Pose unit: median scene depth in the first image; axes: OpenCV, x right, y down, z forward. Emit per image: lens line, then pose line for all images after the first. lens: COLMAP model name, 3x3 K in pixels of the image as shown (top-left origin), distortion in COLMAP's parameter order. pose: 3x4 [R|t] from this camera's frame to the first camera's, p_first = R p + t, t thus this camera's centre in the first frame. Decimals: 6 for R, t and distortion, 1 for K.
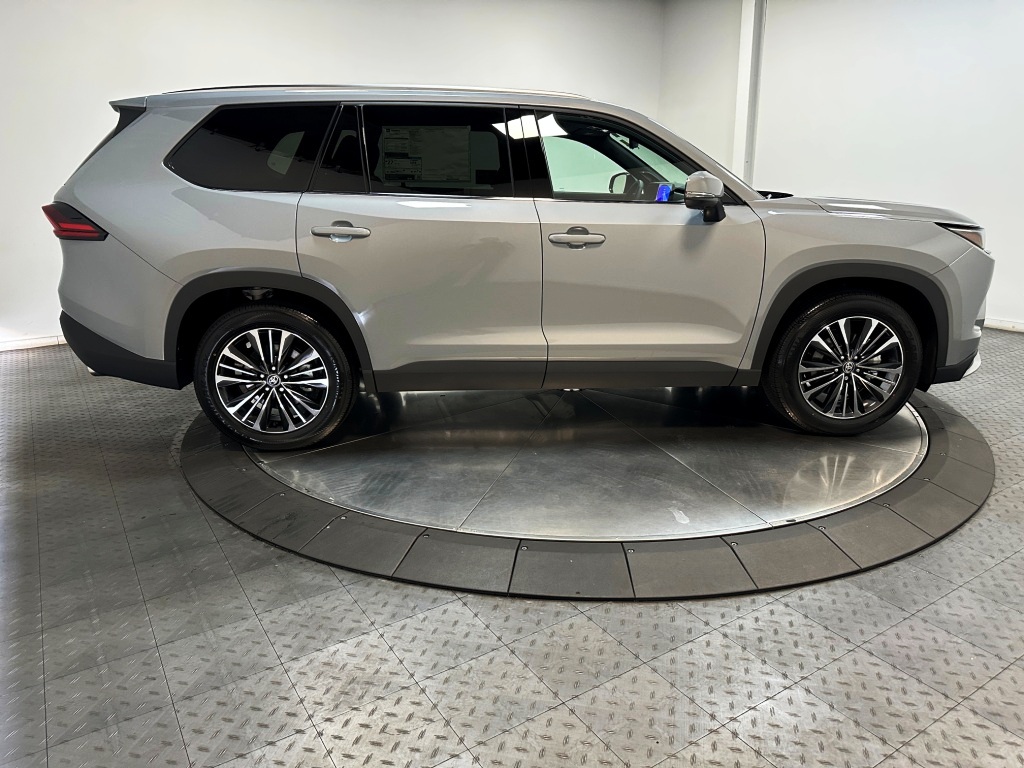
lens RADIAL K [[695.4, 0, 512.0], [0, 695.4, 384.0], [0, 0, 1]] dist [-0.000537, 0.001506]
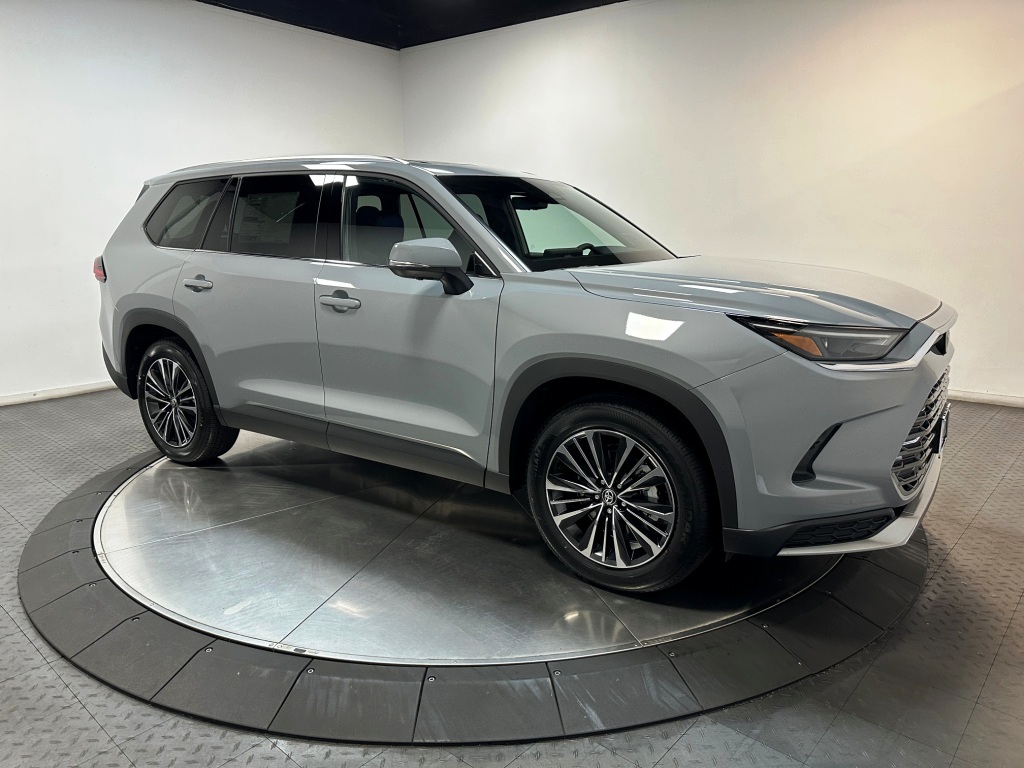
lens RADIAL K [[695.4, 0, 512.0], [0, 695.4, 384.0], [0, 0, 1]] dist [-0.000537, 0.001506]
pose [[0.818801, 0.128603, -0.559488, 0.827307], [-0.178914, 0.983212, -0.035839, -0.101191], [0.545486, 0.129445, 0.828063, 0.328780]]
